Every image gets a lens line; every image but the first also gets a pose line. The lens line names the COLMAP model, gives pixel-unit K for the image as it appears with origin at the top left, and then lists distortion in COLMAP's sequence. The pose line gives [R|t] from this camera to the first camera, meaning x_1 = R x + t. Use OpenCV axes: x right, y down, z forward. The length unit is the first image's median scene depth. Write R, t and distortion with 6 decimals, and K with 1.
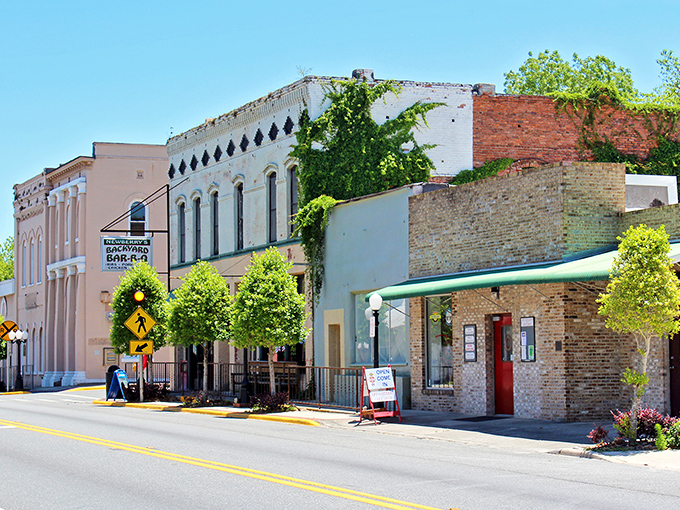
lens RADIAL K [[1496.7, 0, 340.0], [0, 1496.7, 255.0], [0, 0, 1]] dist [0.365064, -13.579820]
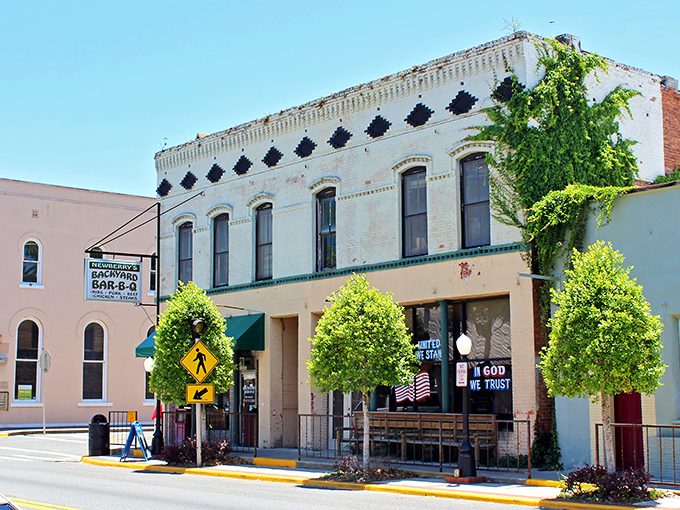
lens RADIAL K [[1031.1, 0, 340.0], [0, 1031.1, 255.0], [0, 0, 1]] dist [-0.049637, -0.094834]
pose [[0.952712, 0.043644, 0.300724, -0.225894], [-0.022425, 0.997032, -0.073656, 0.028420], [-0.303046, 0.063429, 0.950863, 0.478266]]
